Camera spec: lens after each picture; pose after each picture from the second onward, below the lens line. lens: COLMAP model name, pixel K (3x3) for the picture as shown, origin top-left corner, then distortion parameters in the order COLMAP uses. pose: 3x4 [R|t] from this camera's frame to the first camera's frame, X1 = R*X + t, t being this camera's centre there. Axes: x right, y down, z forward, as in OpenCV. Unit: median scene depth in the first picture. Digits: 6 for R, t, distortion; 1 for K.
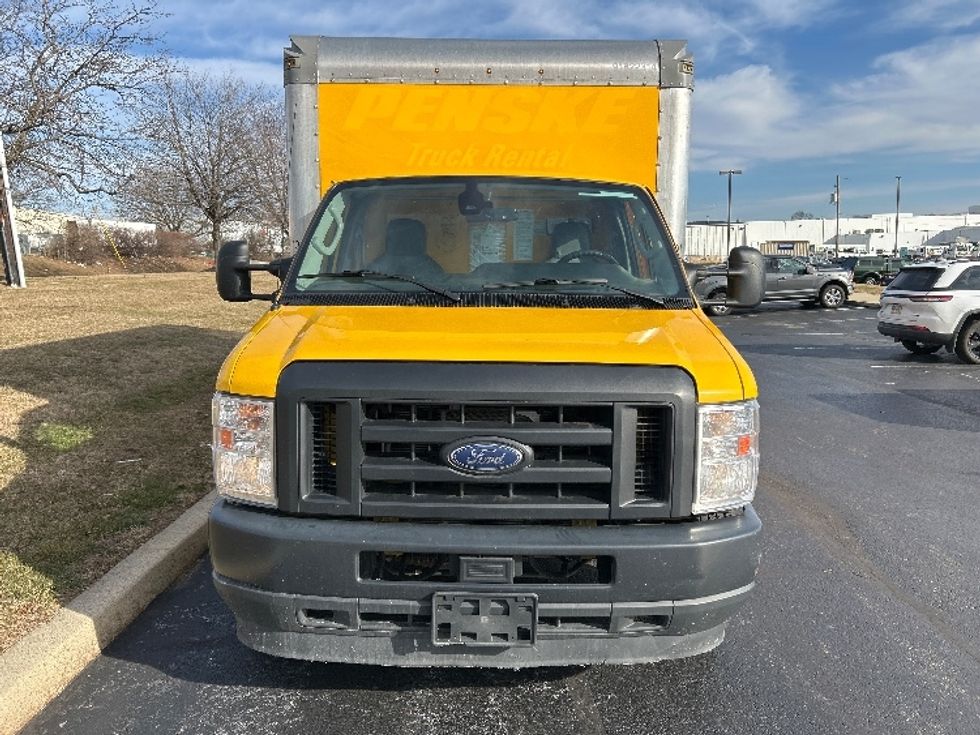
lens RADIAL K [[774.4, 0, 490.0], [0, 774.4, 367.5], [0, 0, 1]] dist [-0.003922, 0.001374]
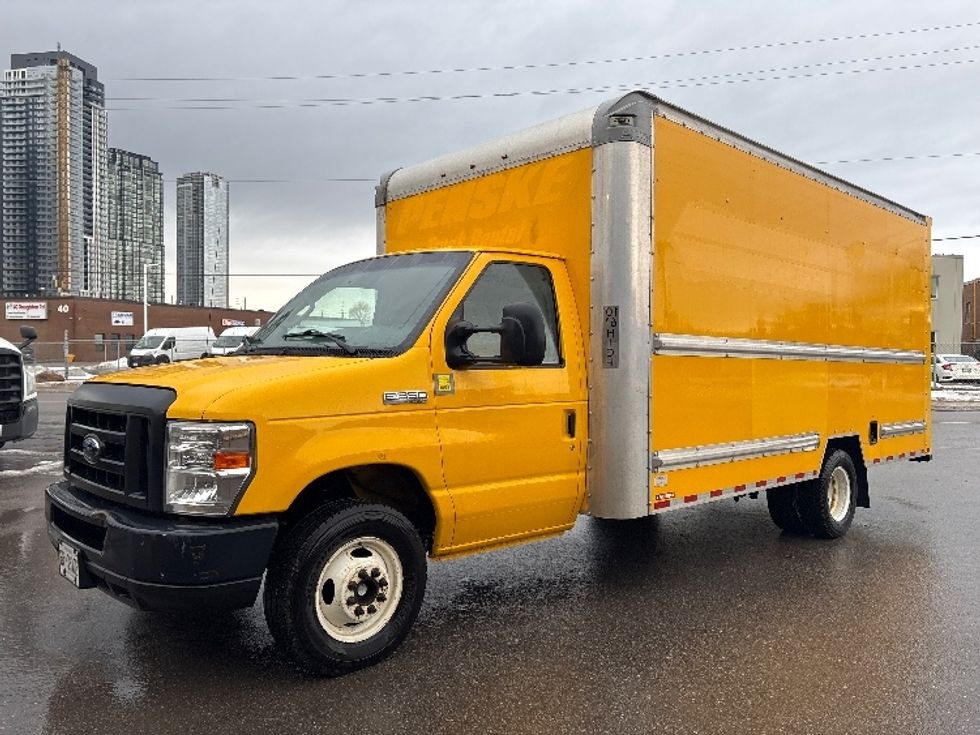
lens RADIAL K [[774.4, 0, 490.0], [0, 774.4, 367.5], [0, 0, 1]] dist [-0.003922, 0.001374]
pose [[0.693924, -0.001342, -0.720047, 0.823075], [-0.102459, 0.989639, -0.100586, 0.019780], [0.712722, 0.143574, 0.686596, 0.282456]]
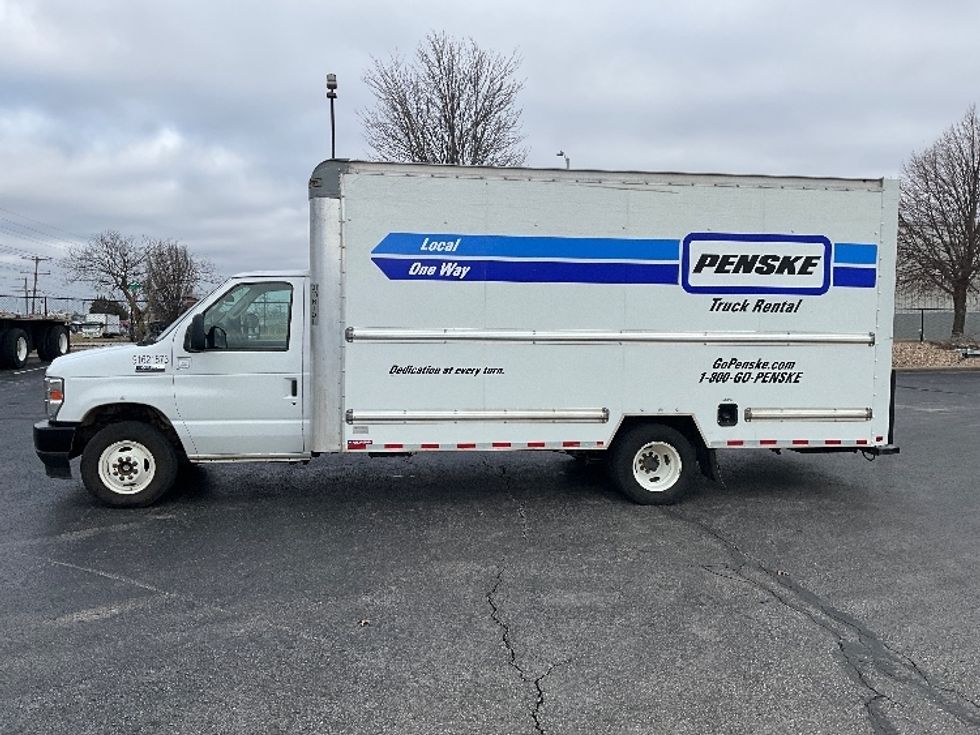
lens RADIAL K [[806.6, 0, 484.4], [0, 806.6, 382.6], [0, 0, 1]] dist [0.003423, 0.002750]
pose [[0.157075, 0.060723, -0.985718, 1.737389], [-0.144389, 0.988795, 0.037904, -0.132312], [0.976975, 0.136373, 0.164082, 1.097031]]
